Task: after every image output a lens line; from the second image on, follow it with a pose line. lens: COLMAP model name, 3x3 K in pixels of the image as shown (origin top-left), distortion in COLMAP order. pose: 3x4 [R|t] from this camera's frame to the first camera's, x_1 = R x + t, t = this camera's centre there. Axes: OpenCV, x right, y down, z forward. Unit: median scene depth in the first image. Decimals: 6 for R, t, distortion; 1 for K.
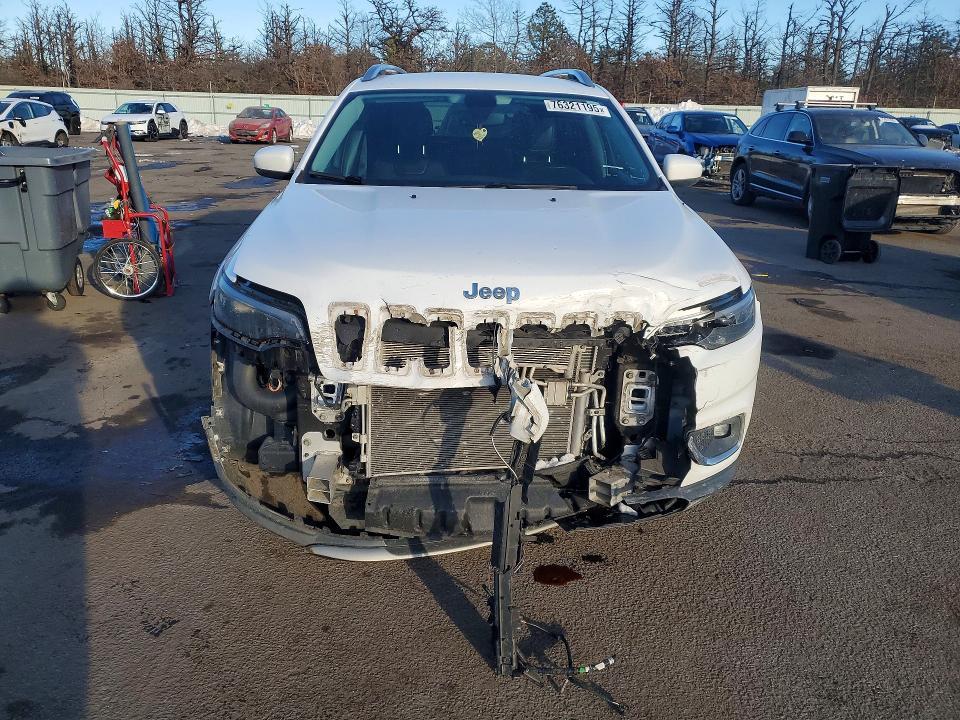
lens RADIAL K [[788.4, 0, 475.4], [0, 788.4, 362.0], [0, 0, 1]] dist [0.009038, 0.021746]
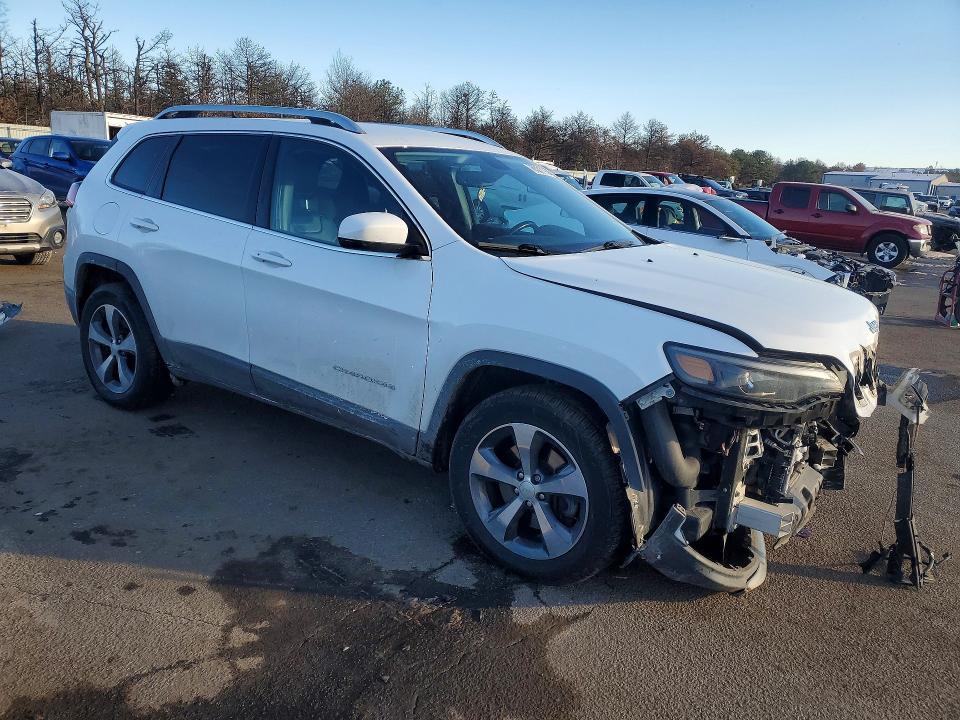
lens RADIAL K [[788.4, 0, 475.4], [0, 788.4, 362.0], [0, 0, 1]] dist [0.009038, 0.021746]
pose [[0.563245, -0.182004, 0.805996, -0.148061], [0.199053, 0.976600, 0.081426, -0.027558], [-0.801956, 0.114573, 0.586293, 0.074112]]
